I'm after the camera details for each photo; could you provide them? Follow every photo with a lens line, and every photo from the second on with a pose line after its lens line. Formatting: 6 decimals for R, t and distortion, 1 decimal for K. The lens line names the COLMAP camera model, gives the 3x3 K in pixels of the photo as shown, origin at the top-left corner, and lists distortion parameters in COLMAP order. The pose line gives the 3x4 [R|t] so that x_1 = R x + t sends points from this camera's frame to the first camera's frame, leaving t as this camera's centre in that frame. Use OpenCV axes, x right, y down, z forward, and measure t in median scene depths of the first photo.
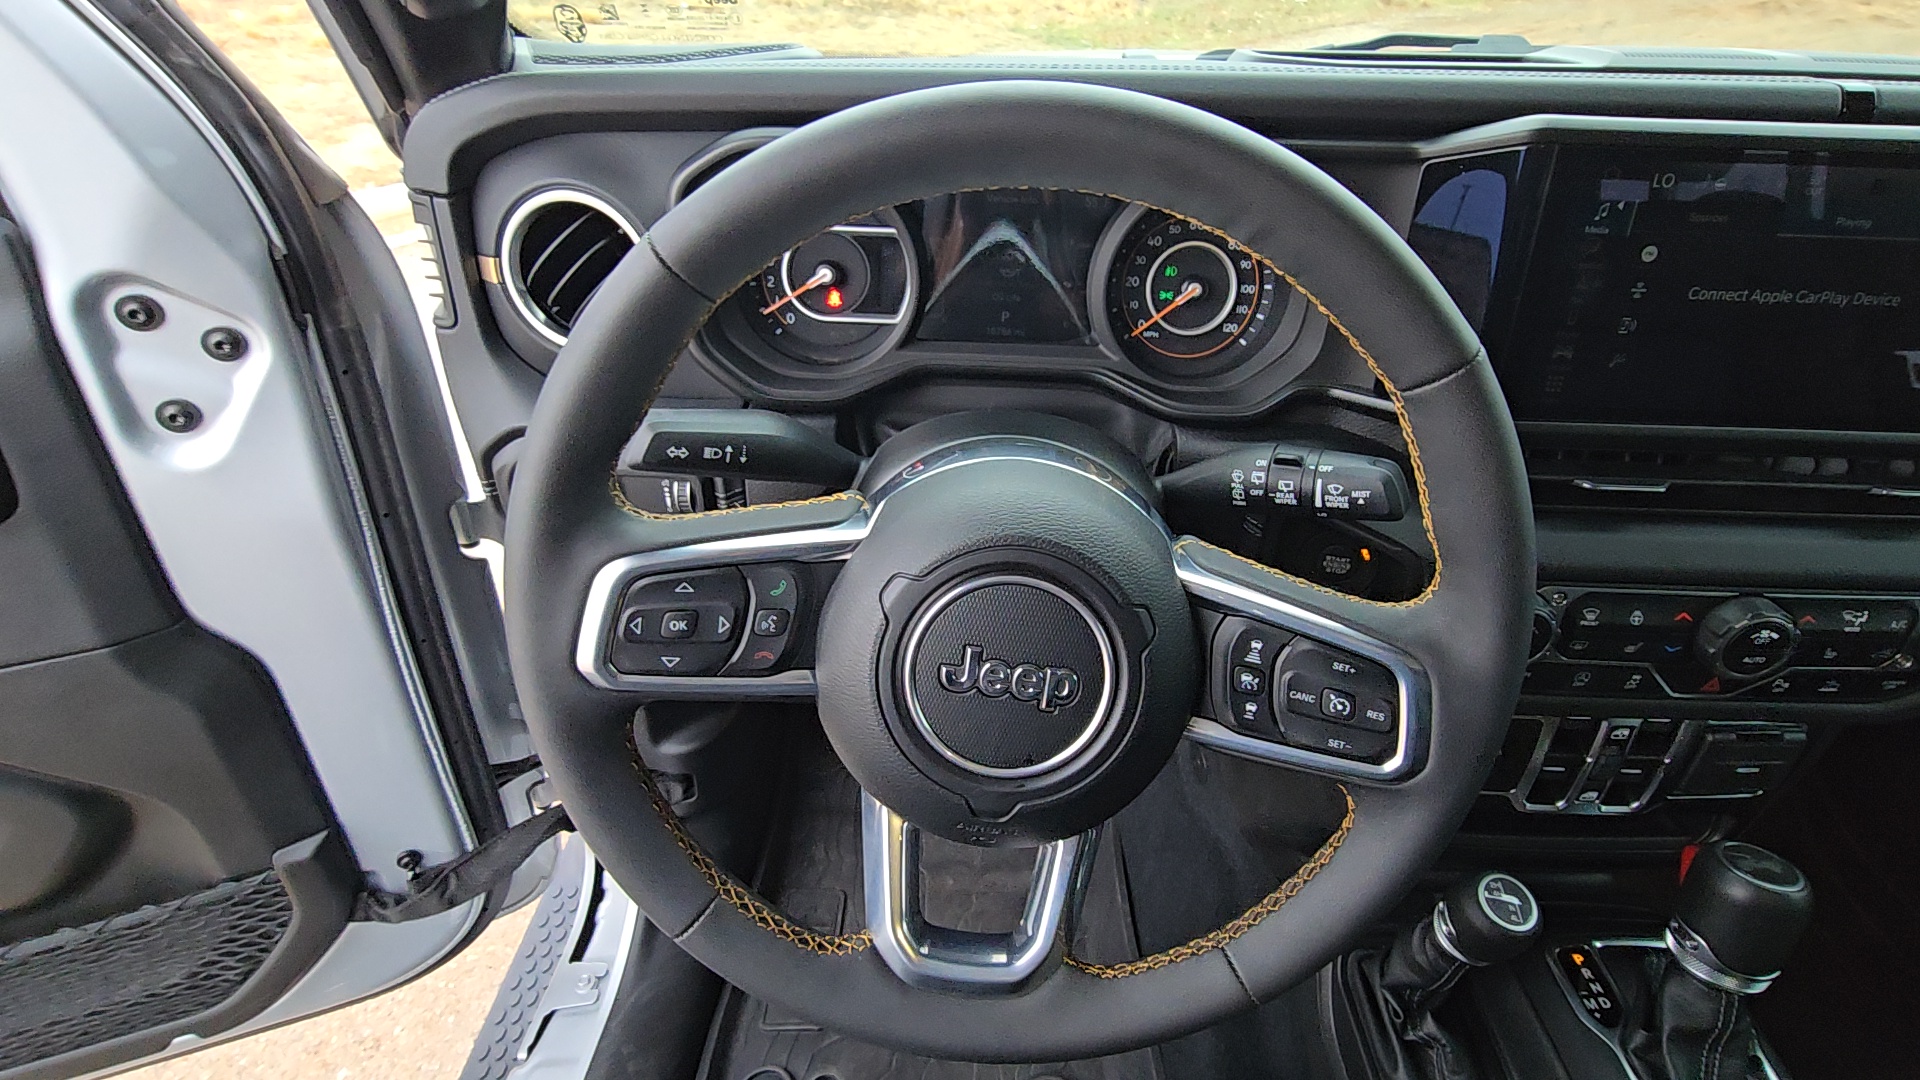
lens RADIAL K [[983.7, 0, 968.1], [0, 983.7, 560.6], [0, 0, 1]] dist [-0.001962, 0.001521]
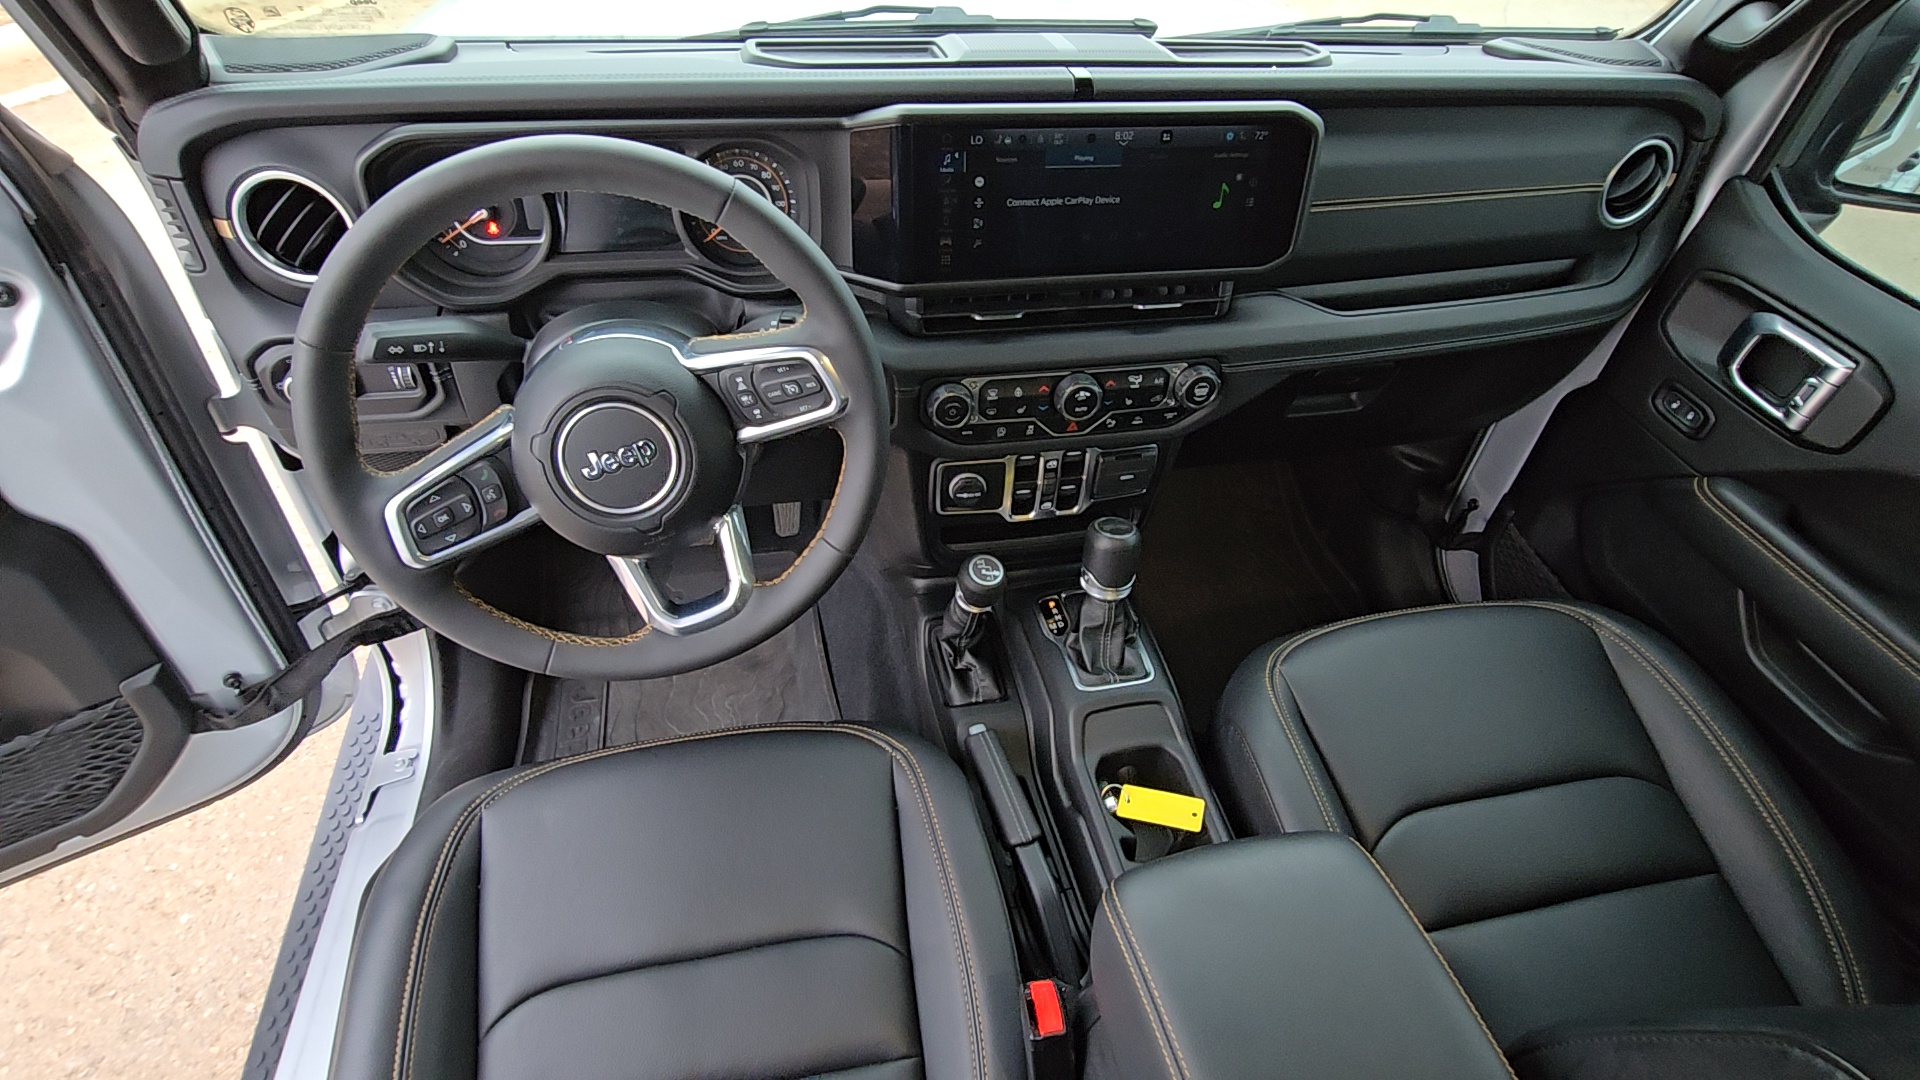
lens RADIAL K [[966.3, 0, 968.6], [0, 966.3, 547.4], [0, 0, 1]] dist [-0.000512, 0.001155]
pose [[0.968657, -0.137208, 0.207071, 0.183200], [0.104051, 0.981069, 0.163328, 0.034994], [-0.225561, -0.136663, 0.964596, -0.594011]]
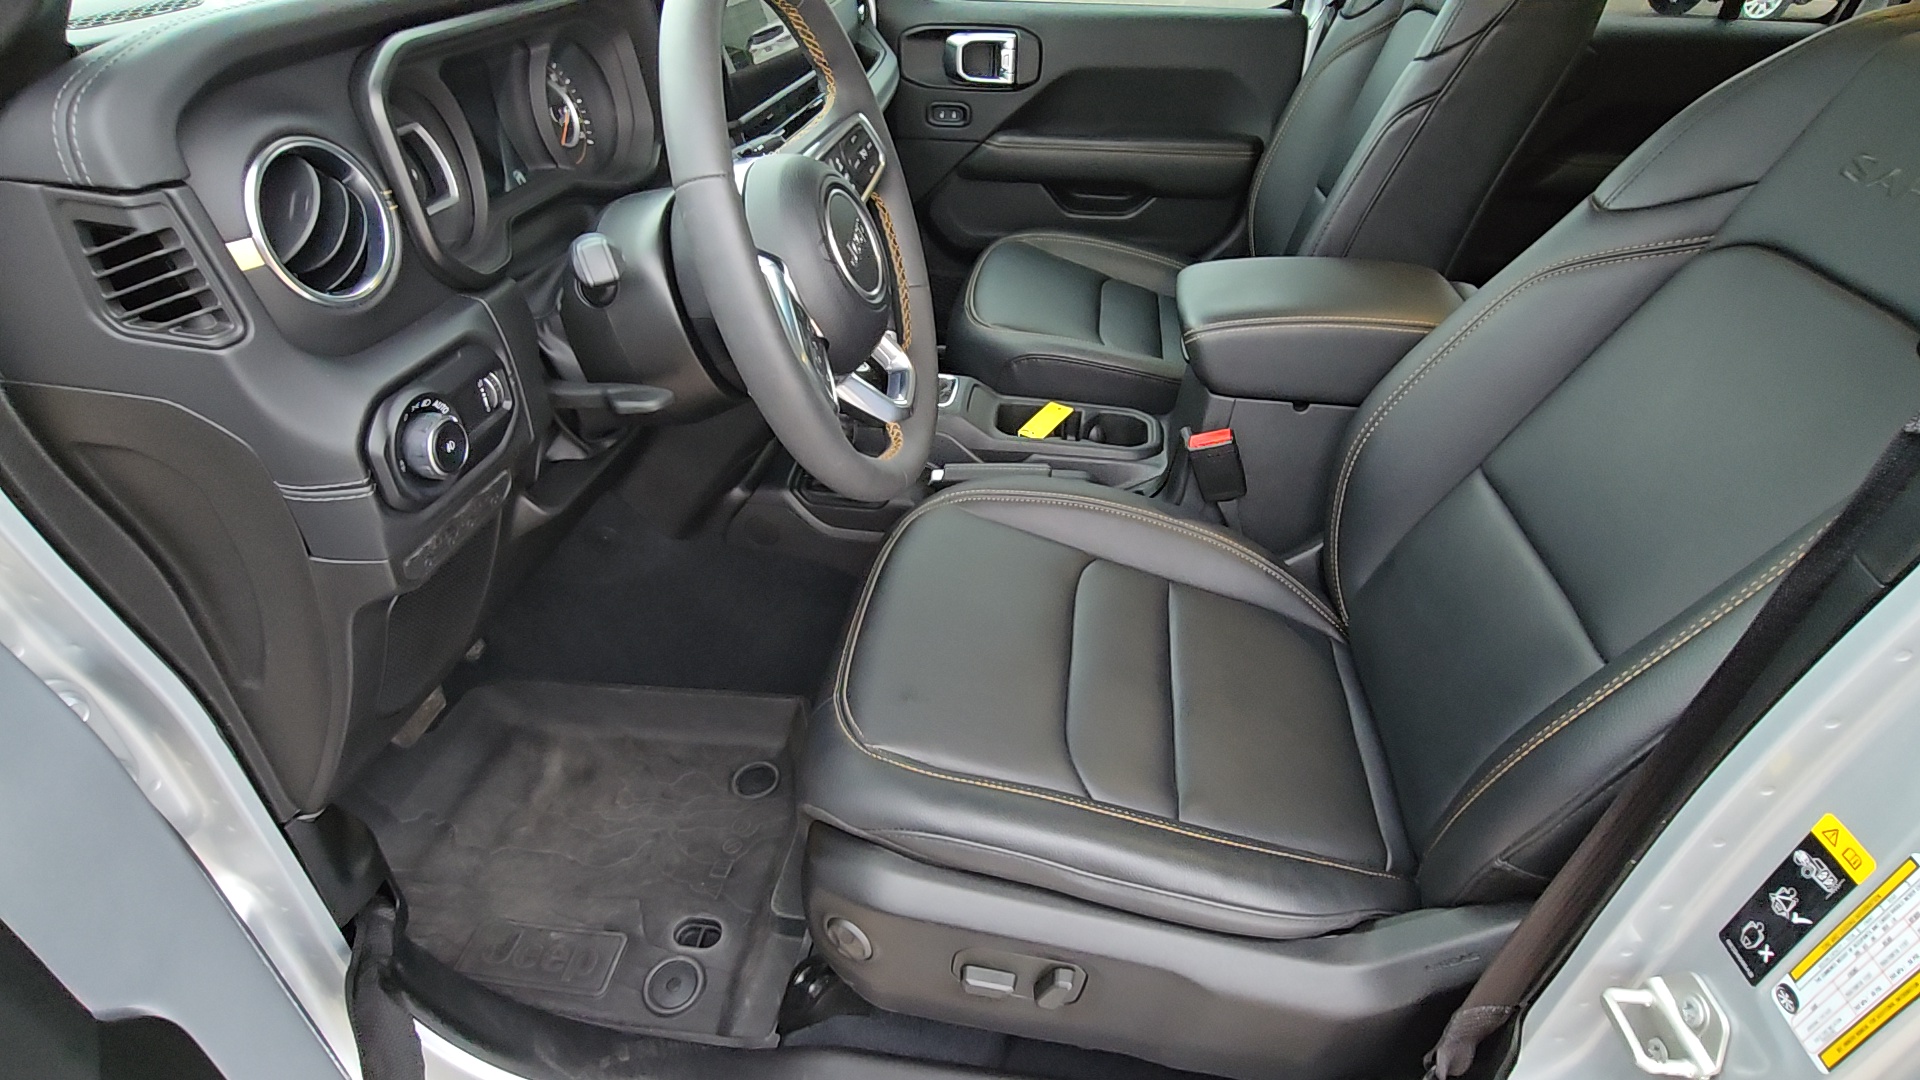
lens RADIAL K [[959.7, 0, 962.5], [0, 959.7, 556.5], [0, 0, 1]] dist [0.001593, 0.000649]
pose [[0.114182, -0.598045, 0.793287, -1.178946], [0.559091, 0.698741, 0.446295, -0.117198], [-0.821206, 0.392561, 0.414145, 0.185243]]
